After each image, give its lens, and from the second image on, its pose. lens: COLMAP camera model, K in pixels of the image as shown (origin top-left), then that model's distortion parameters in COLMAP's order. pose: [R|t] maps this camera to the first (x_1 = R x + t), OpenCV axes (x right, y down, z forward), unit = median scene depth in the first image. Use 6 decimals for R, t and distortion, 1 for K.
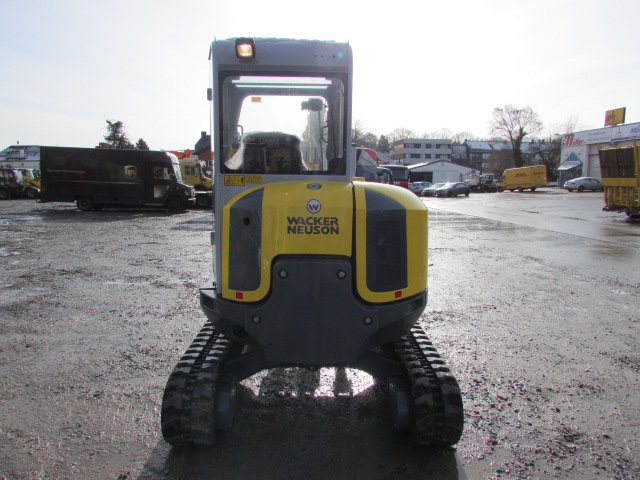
lens RADIAL K [[450.5, 0, 318.0], [0, 450.5, 239.4], [0, 0, 1]] dist [-0.020973, 0.000387]
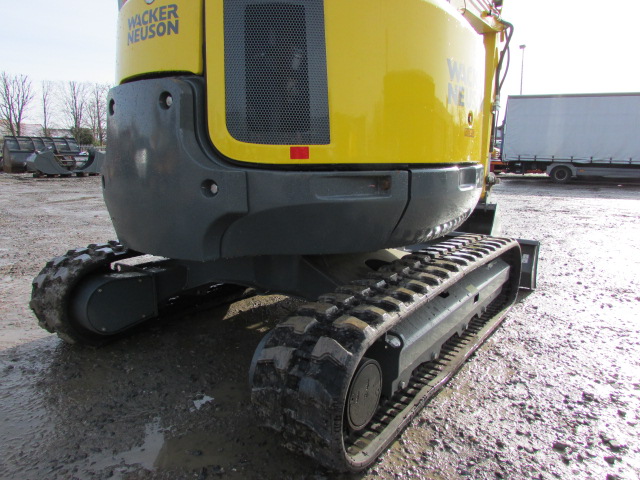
lens RADIAL K [[450.5, 0, 321.5], [0, 450.5, 240.5], [0, 0, 1]] dist [-0.020973, 0.000387]
pose [[0.797496, 0.098182, -0.595282, 0.555186], [-0.070503, 0.995076, 0.069669, 0.197894], [0.599191, -0.013592, 0.800491, 0.646798]]
